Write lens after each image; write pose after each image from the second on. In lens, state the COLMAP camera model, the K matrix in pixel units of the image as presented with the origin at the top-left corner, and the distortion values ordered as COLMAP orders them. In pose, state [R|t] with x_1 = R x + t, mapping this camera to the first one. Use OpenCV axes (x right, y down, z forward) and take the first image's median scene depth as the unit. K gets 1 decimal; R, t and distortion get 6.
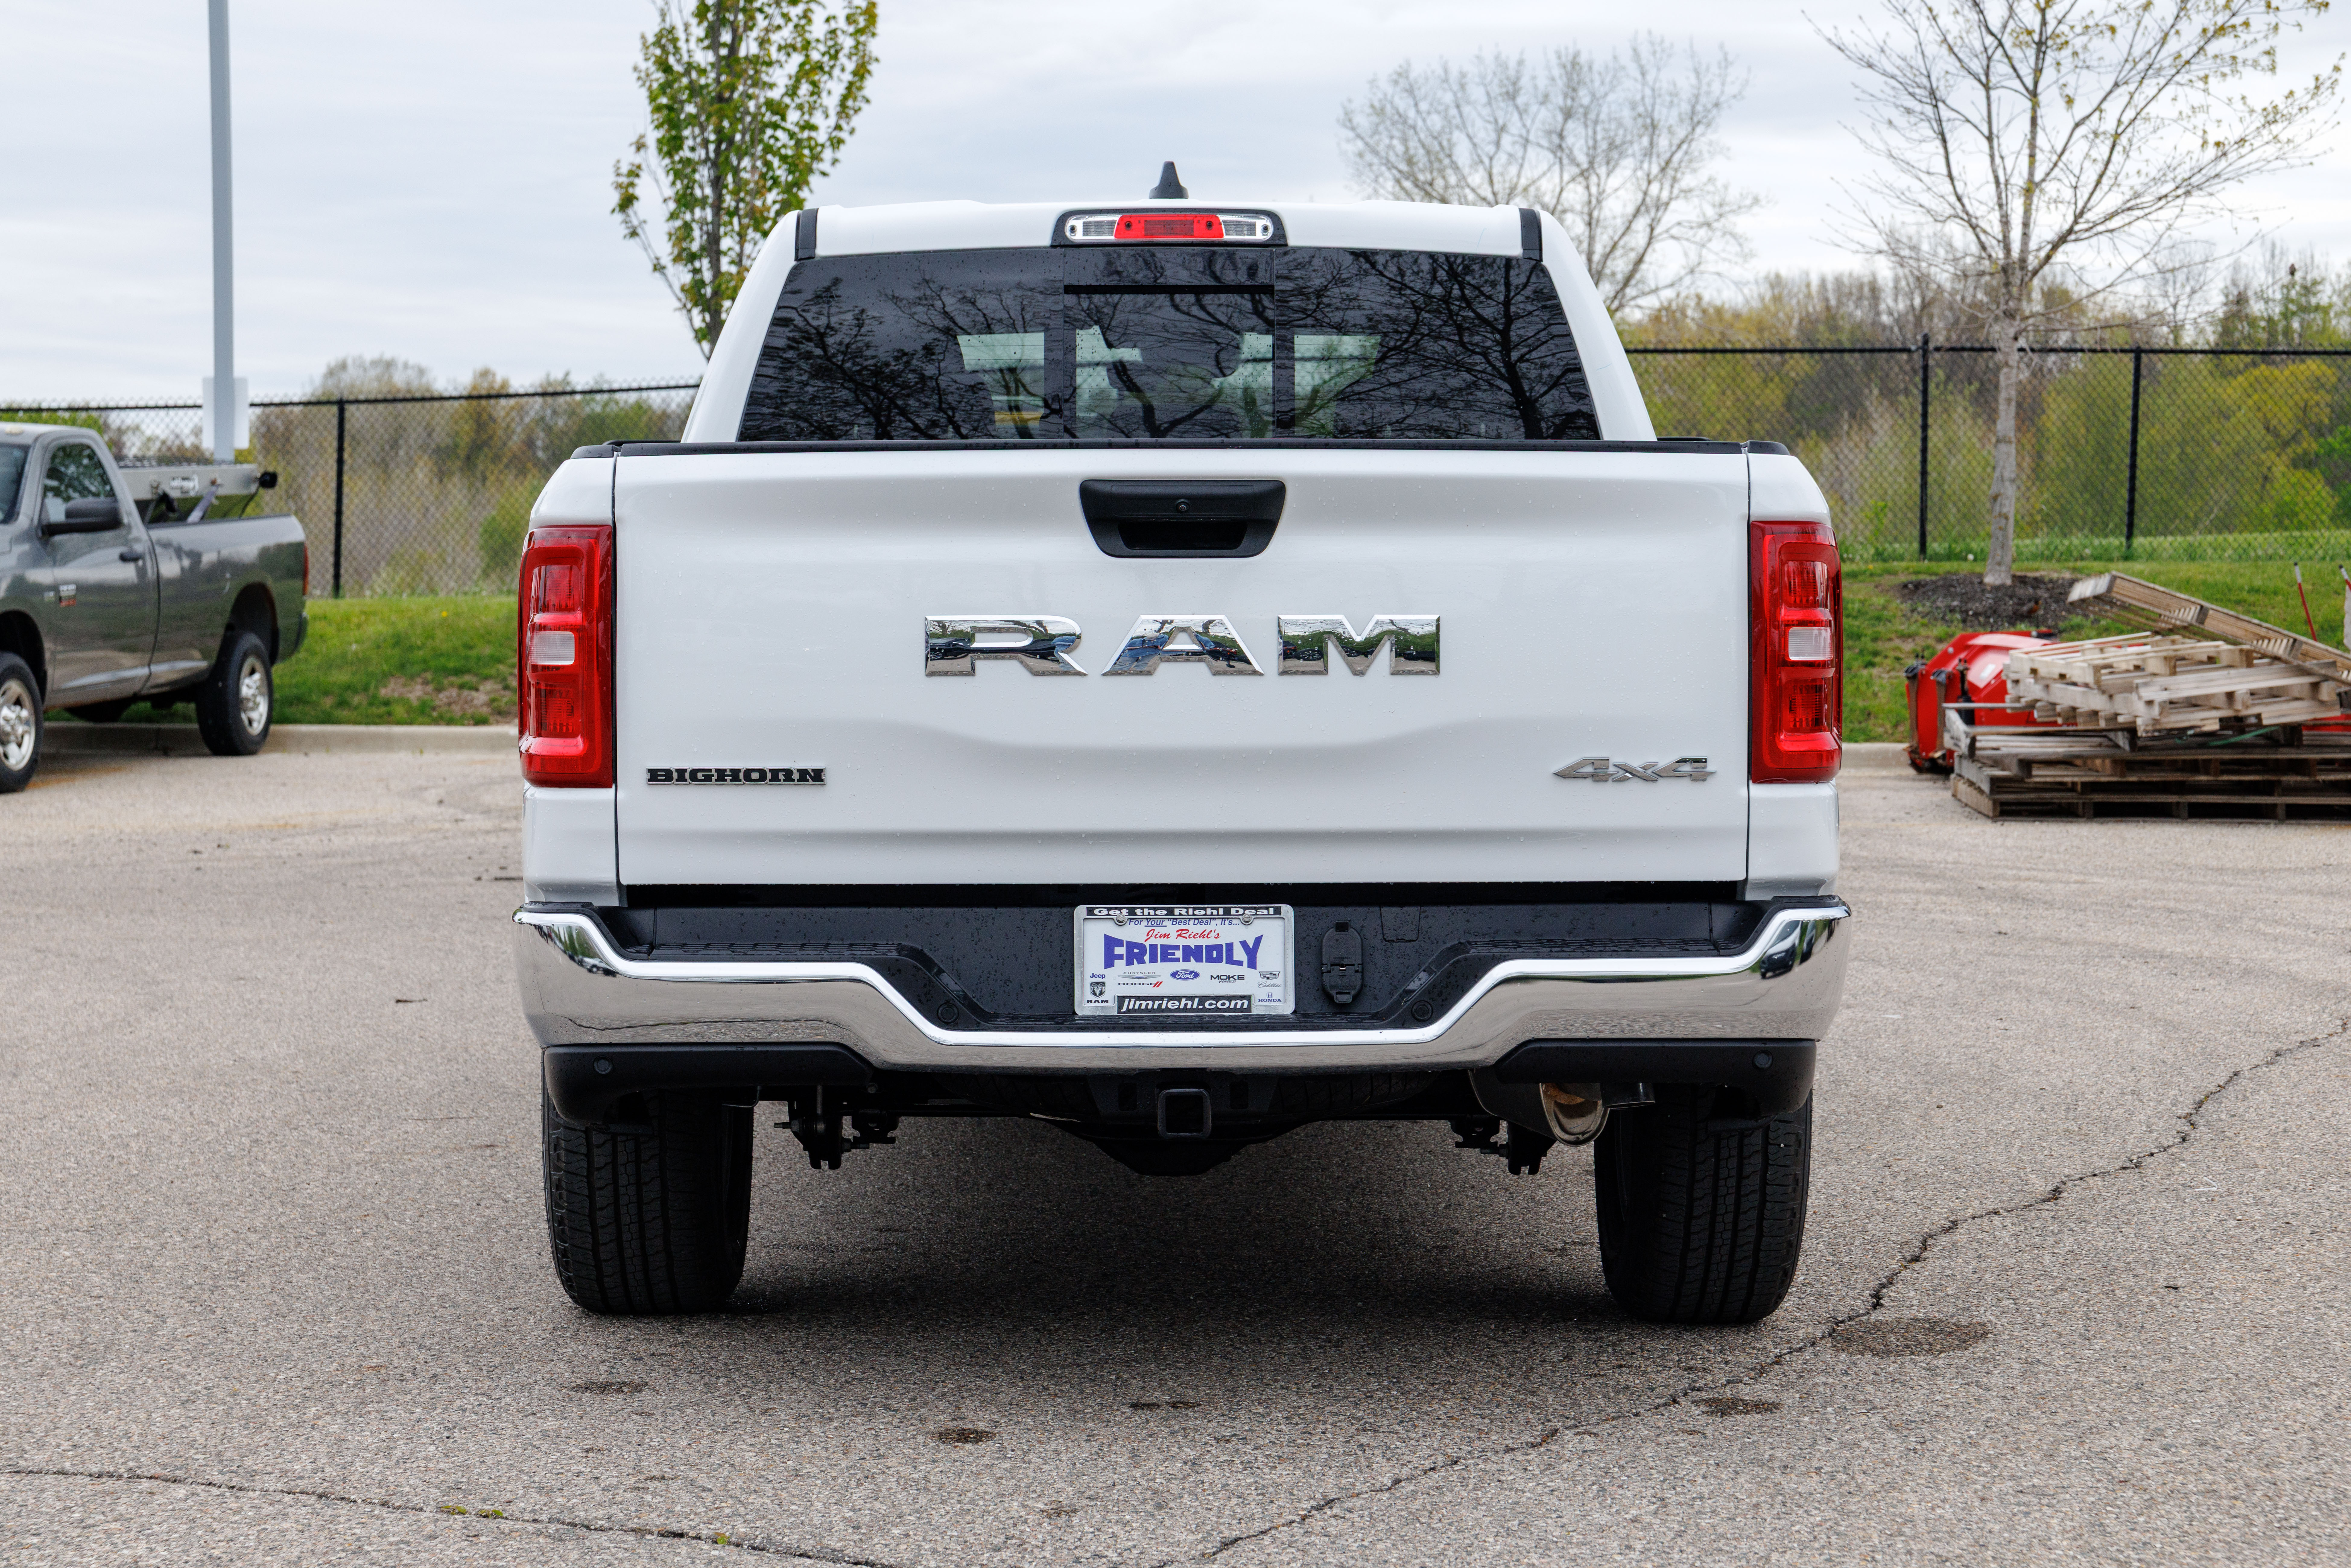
lens RADIAL K [[4593.4, 0, 1168.3], [0, 4593.4, 837.1], [0, 0, 1]] dist [-0.432002, 6.444849]
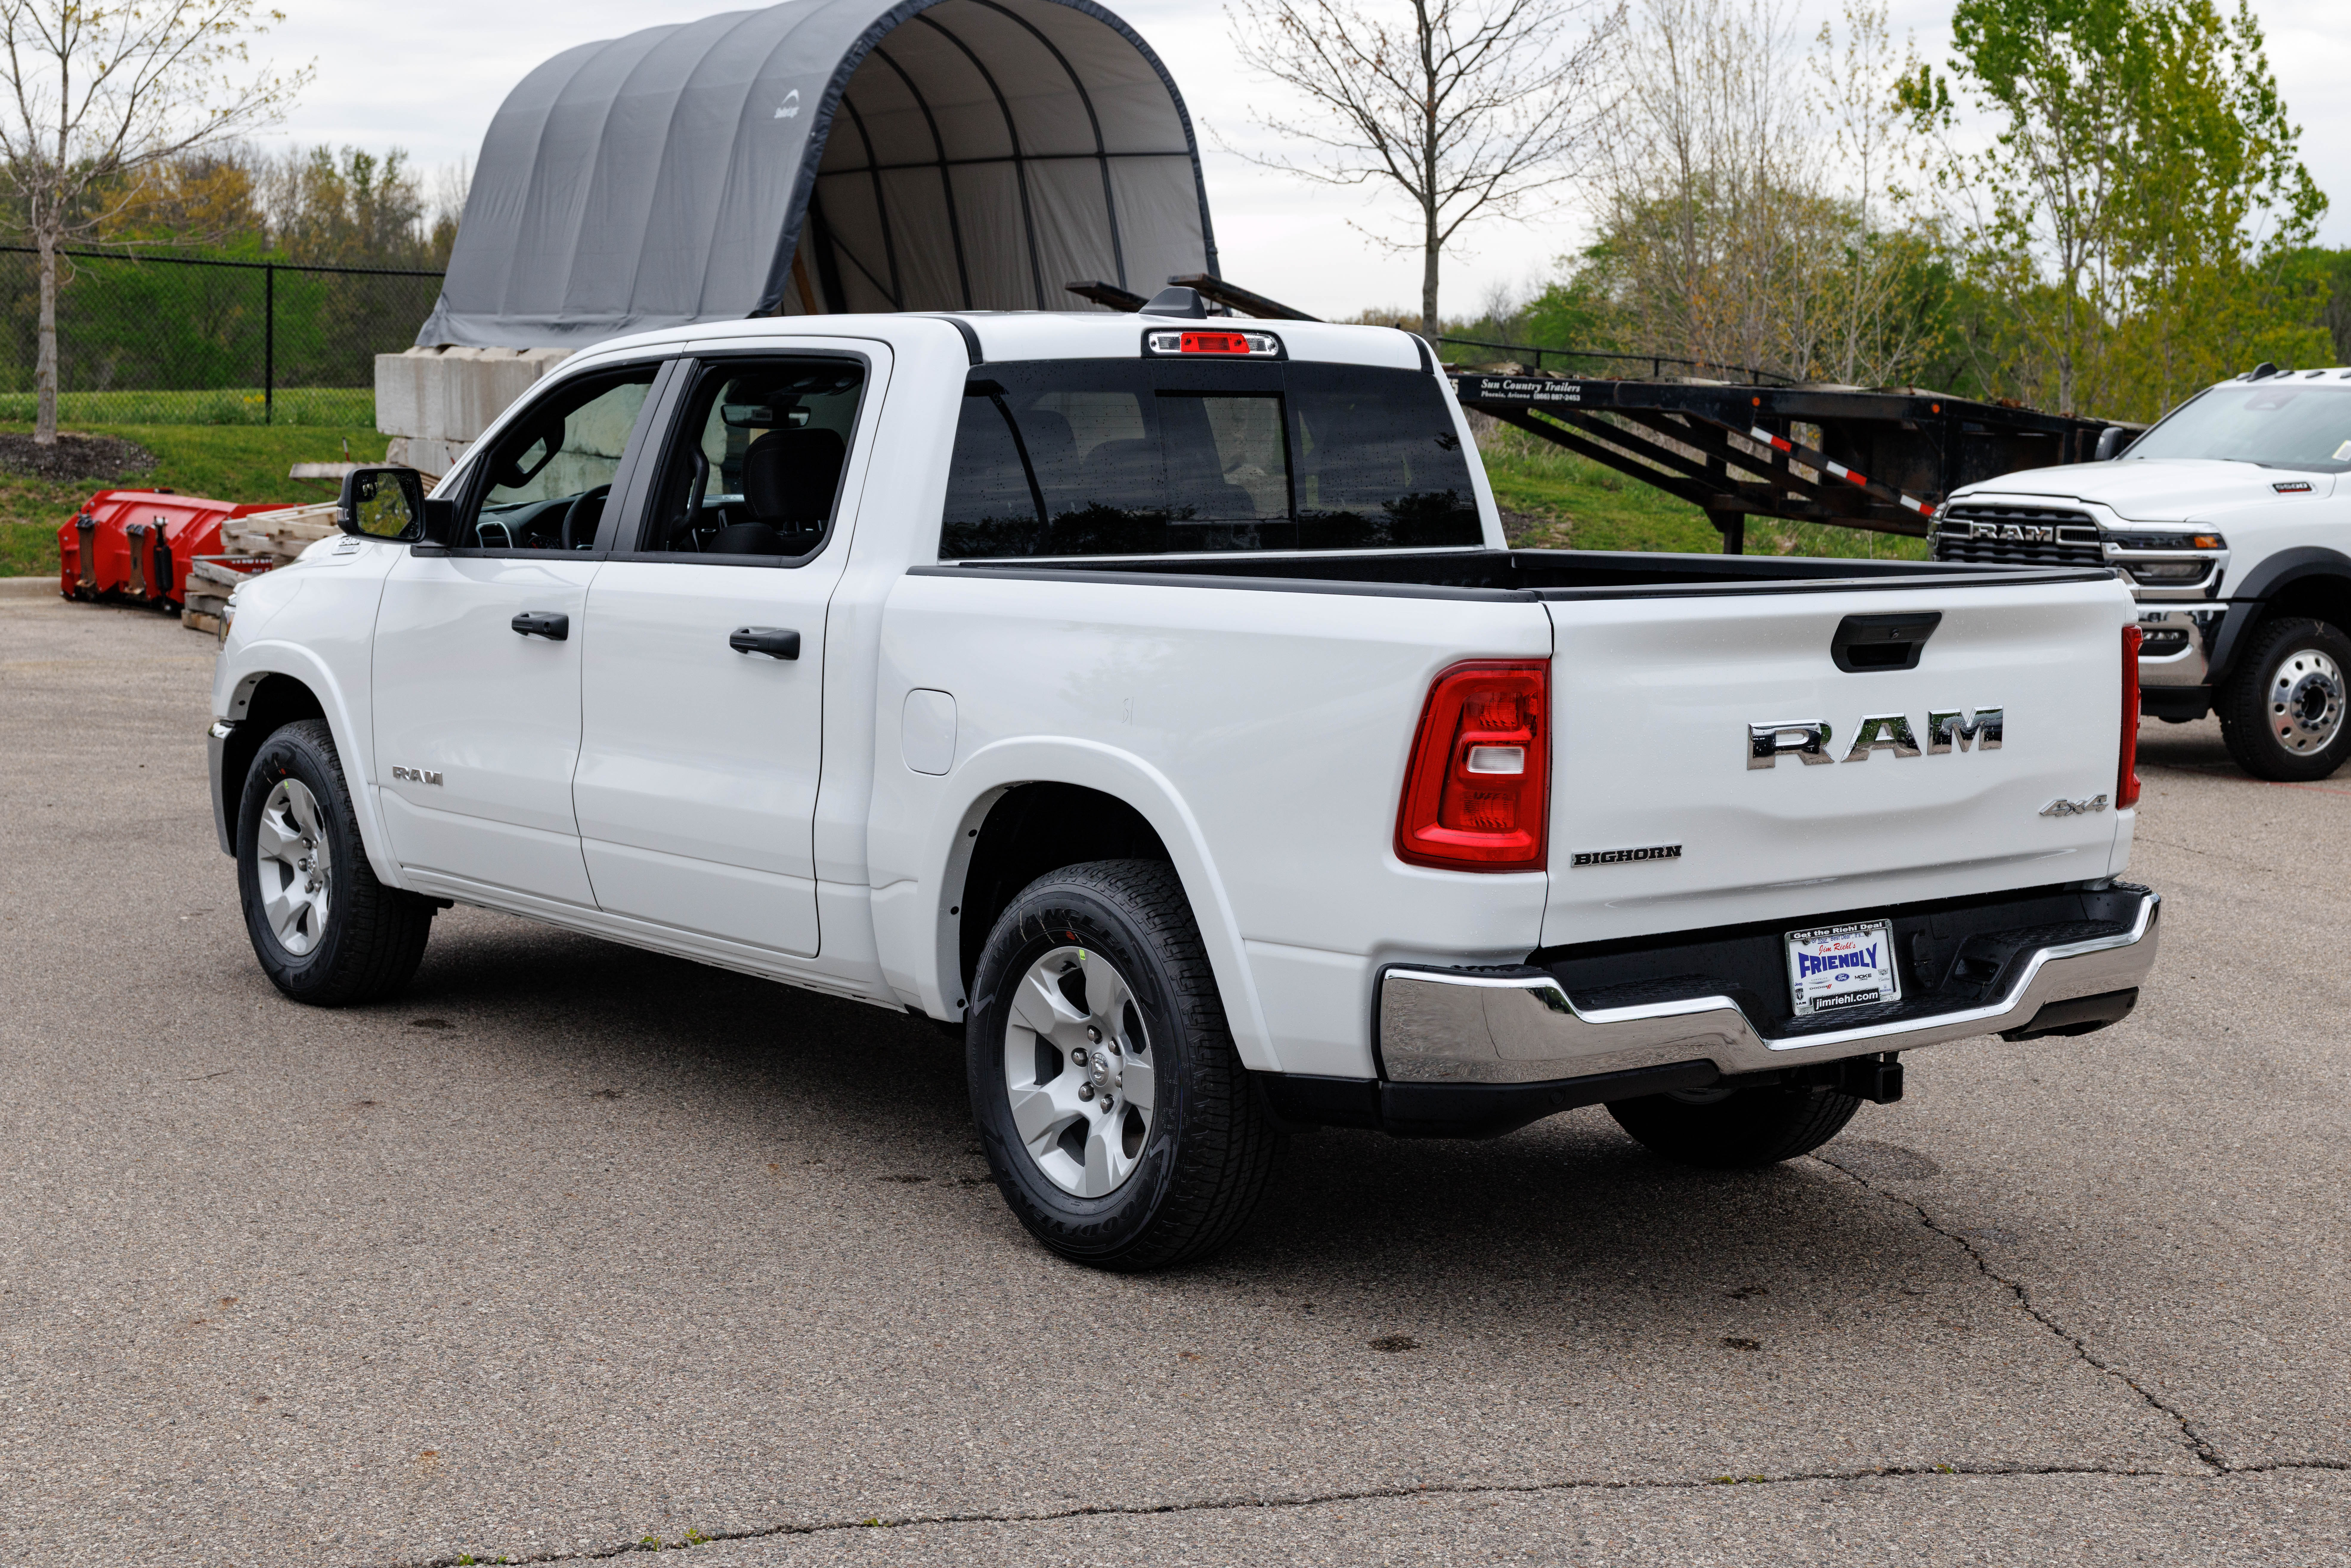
lens RADIAL K [[3370.0, 0, 1175.5], [0, 3370.0, 784.0], [0, 0, 1]] dist [-0.004853, 0.030916]
pose [[0.794776, -0.057567, 0.604166, -0.650225], [0.020565, 0.997474, 0.067990, -0.085193], [-0.606554, -0.041612, 0.793952, 0.295713]]
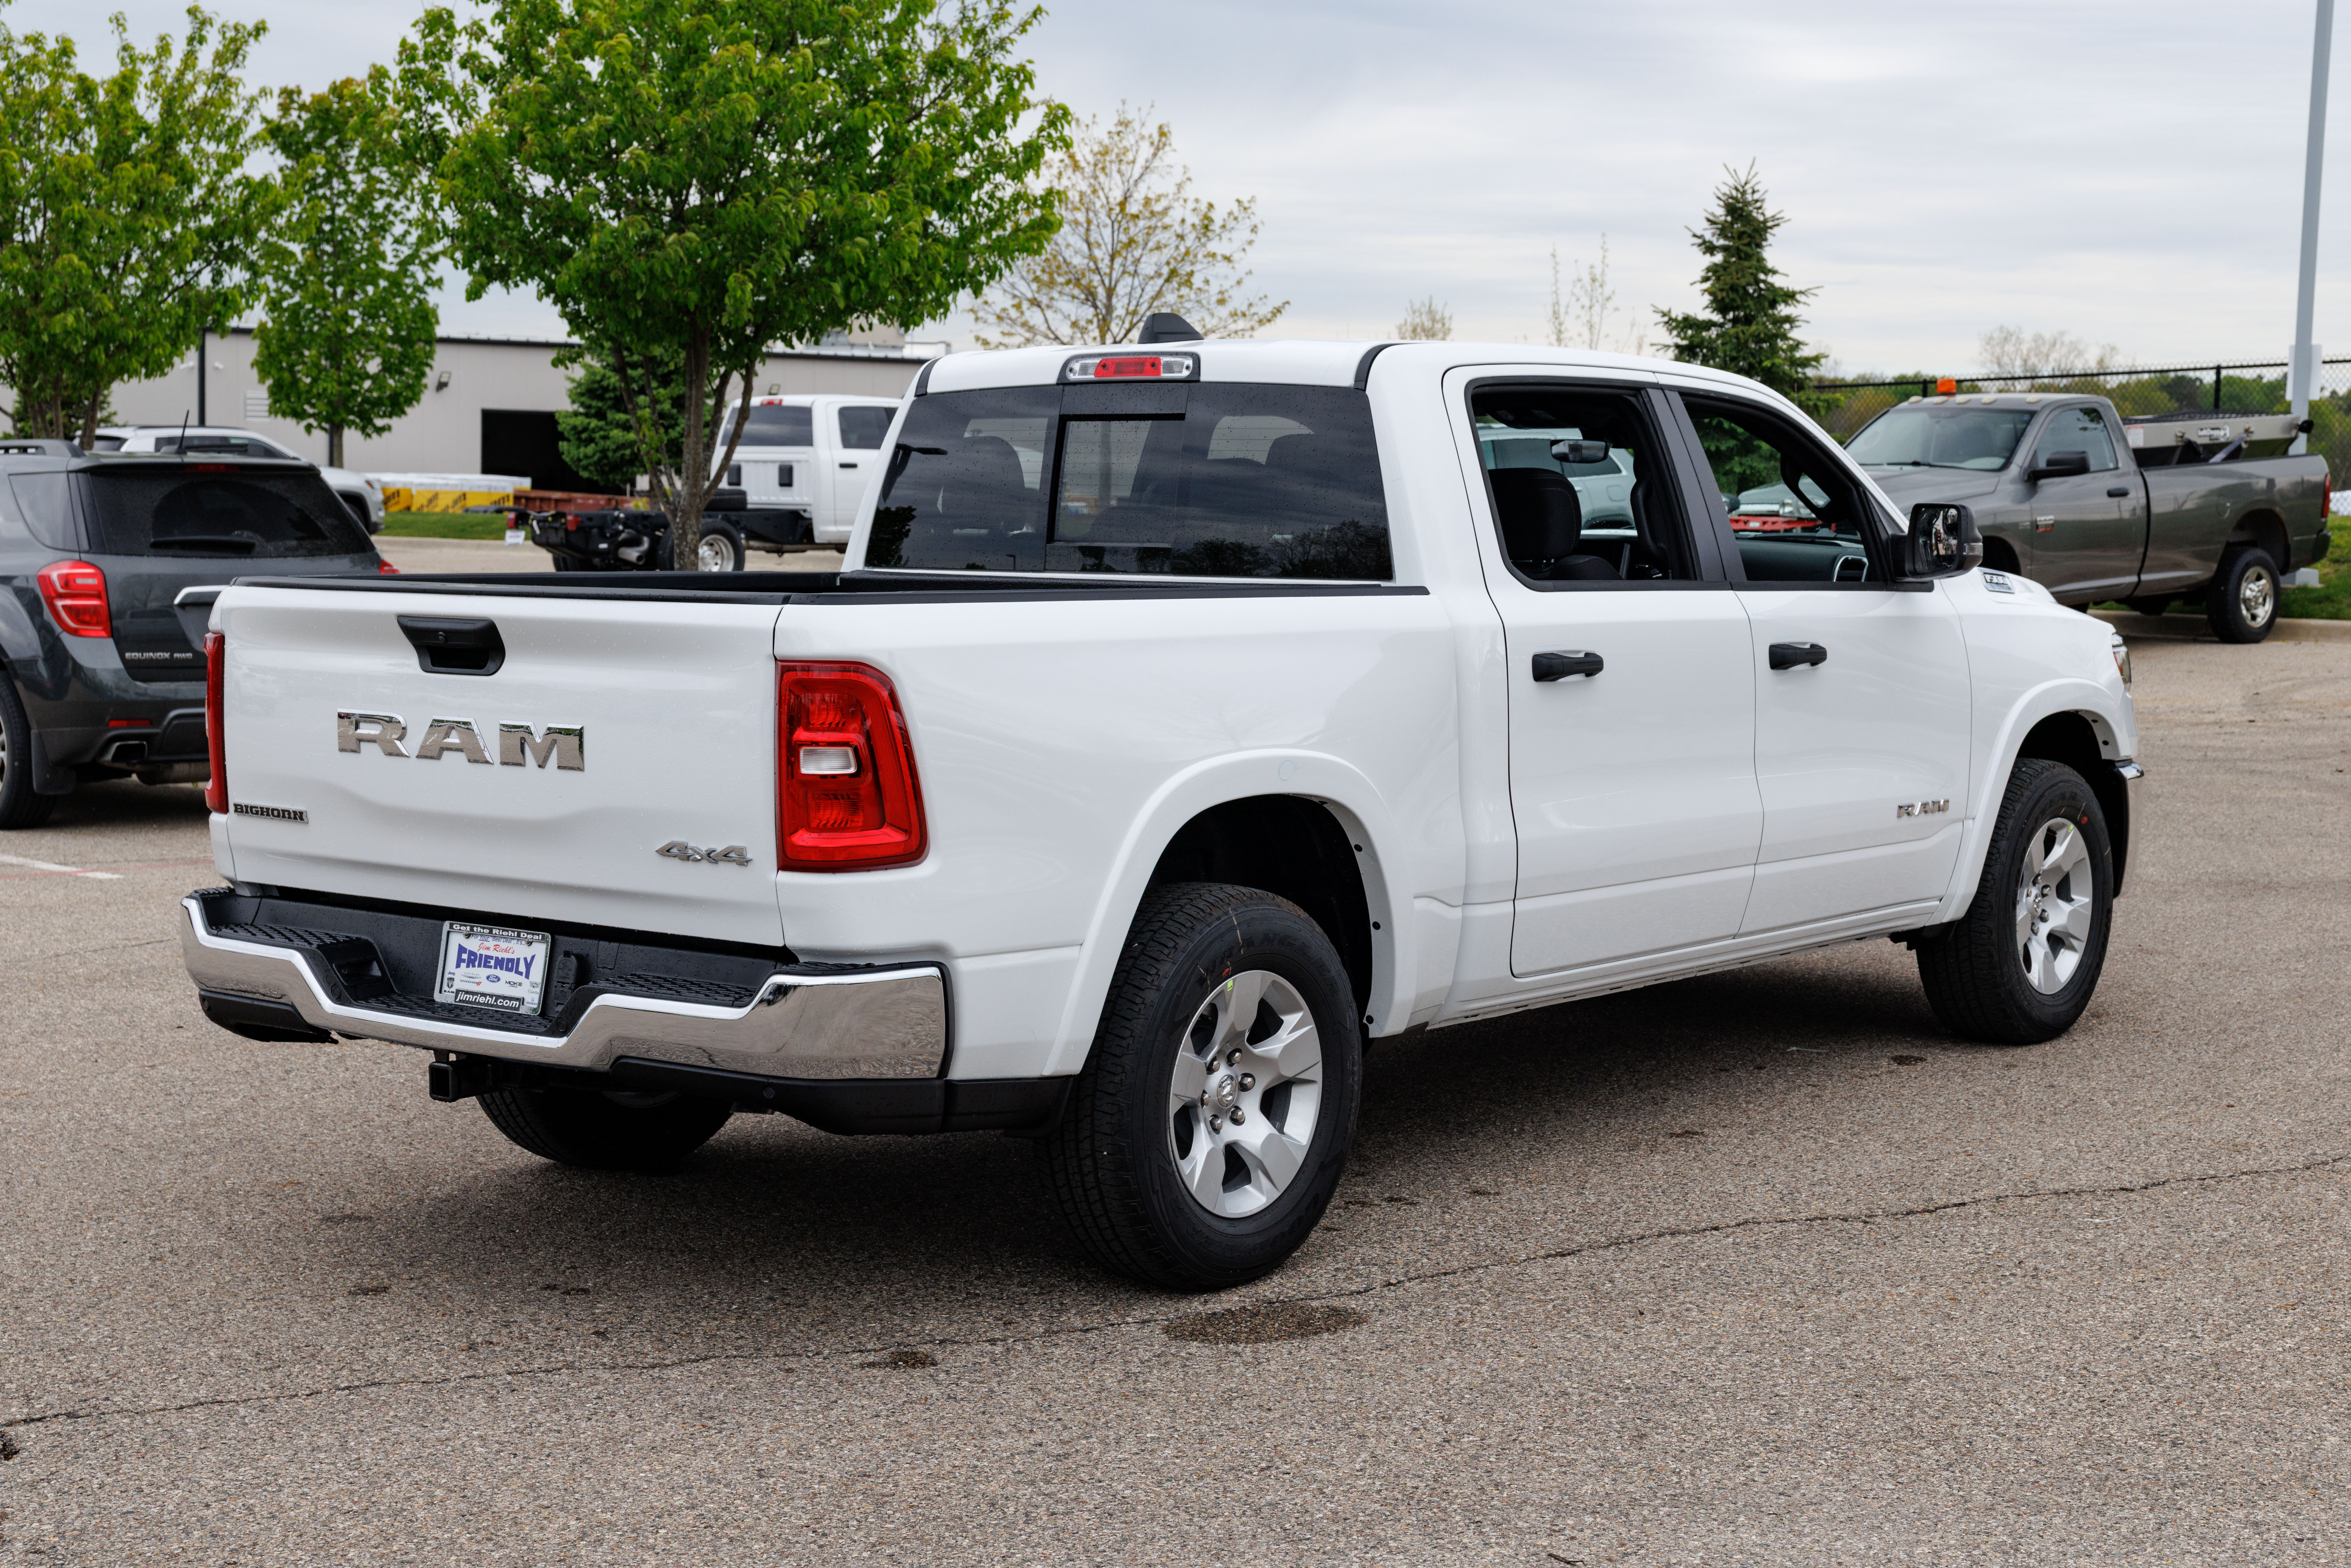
lens RADIAL K [[3351.8, 0, 1175.5], [0, 3351.8, 784.0], [0, 0, 1]] dist [-0.026383, -0.051446]
pose [[0.775222, 0.059085, -0.628920, 0.682283], [-0.033347, 0.998056, 0.052660, -0.075603], [0.630809, -0.019851, 0.775685, 0.314579]]
